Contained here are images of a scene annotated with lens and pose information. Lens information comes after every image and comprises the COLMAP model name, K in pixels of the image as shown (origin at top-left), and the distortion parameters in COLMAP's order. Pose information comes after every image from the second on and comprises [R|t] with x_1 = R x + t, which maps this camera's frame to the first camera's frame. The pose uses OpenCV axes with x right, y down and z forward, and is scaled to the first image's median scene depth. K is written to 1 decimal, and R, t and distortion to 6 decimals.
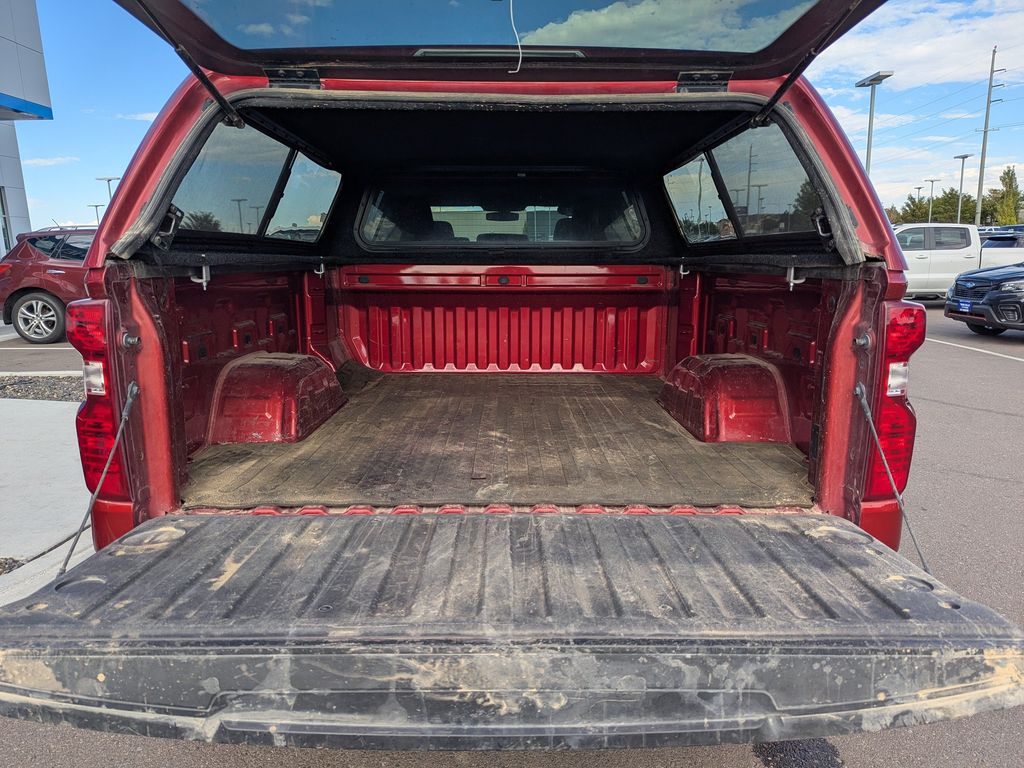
lens RADIAL K [[716.8, 0, 517.7], [0, 716.8, 386.5], [0, 0, 1]] dist [0.047231, -0.039263]
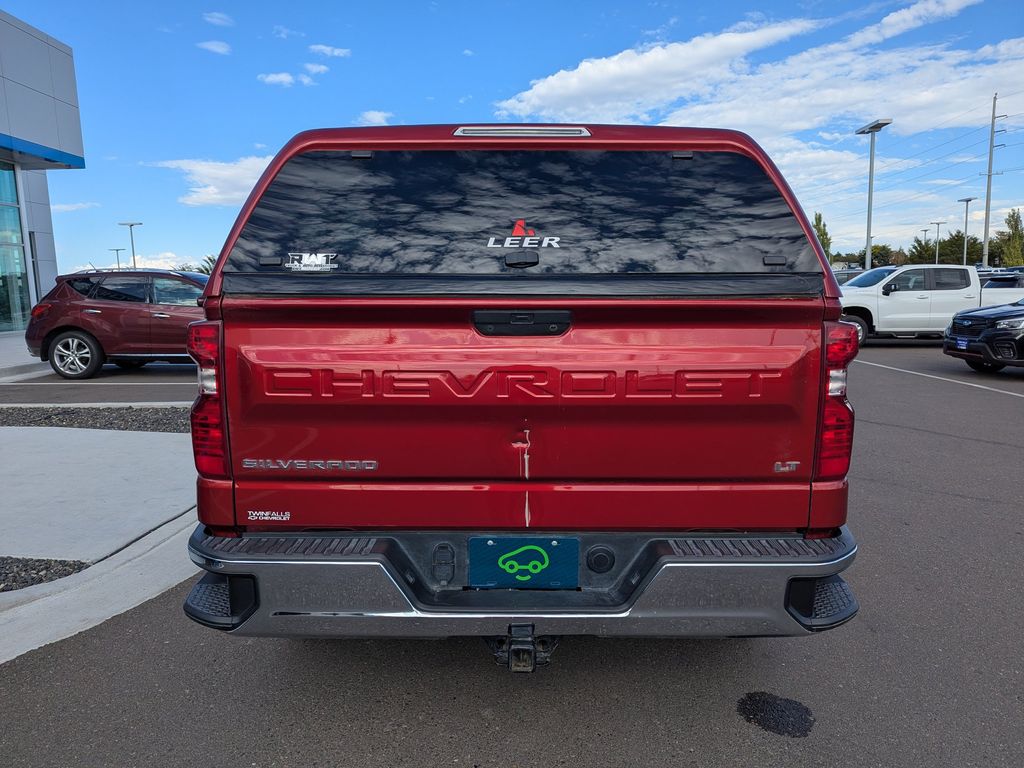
lens RADIAL K [[726.9, 0, 513.1], [0, 726.9, 384.7], [0, 0, 1]] dist [0.044427, -0.042707]
pose [[0.999814, 0.001533, -0.019247, -0.001915], [-0.002705, 0.998132, -0.061031, 0.008006], [0.019117, 0.061071, 0.997950, -0.031488]]
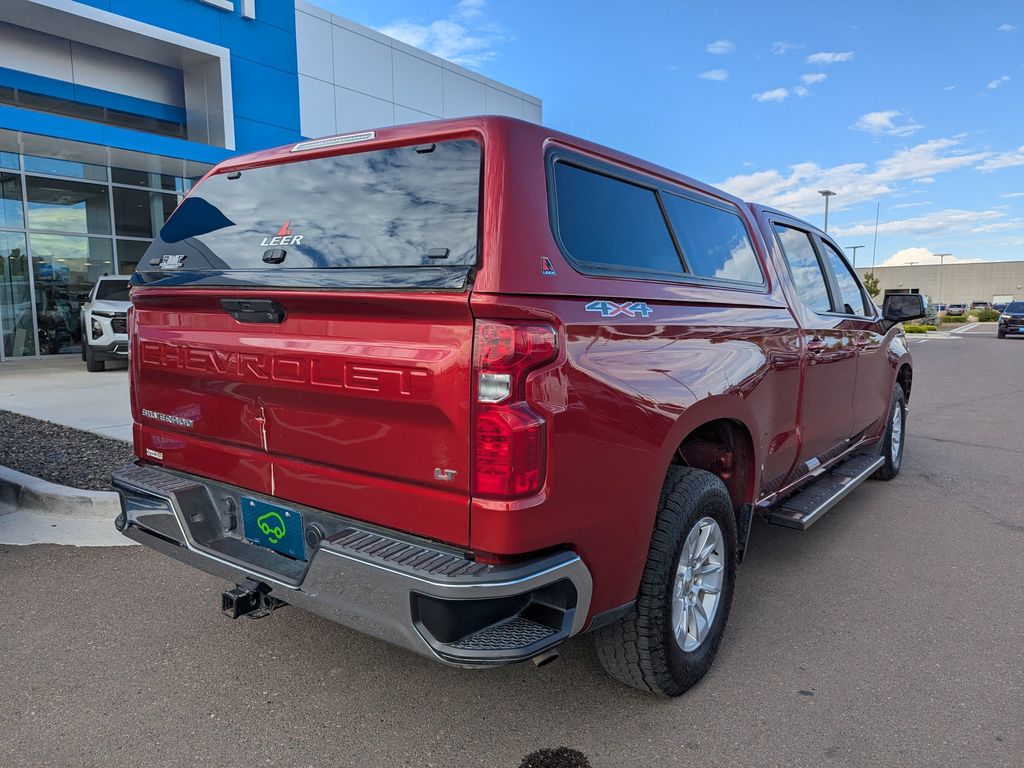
lens RADIAL K [[726.9, 0, 513.1], [0, 726.9, 384.7], [0, 0, 1]] dist [0.044427, -0.042707]
pose [[0.796386, 0.078828, -0.599630, 0.135003], [-0.128004, 0.990977, -0.039732, 0.002743], [0.591087, 0.108397, 0.799291, 0.013564]]
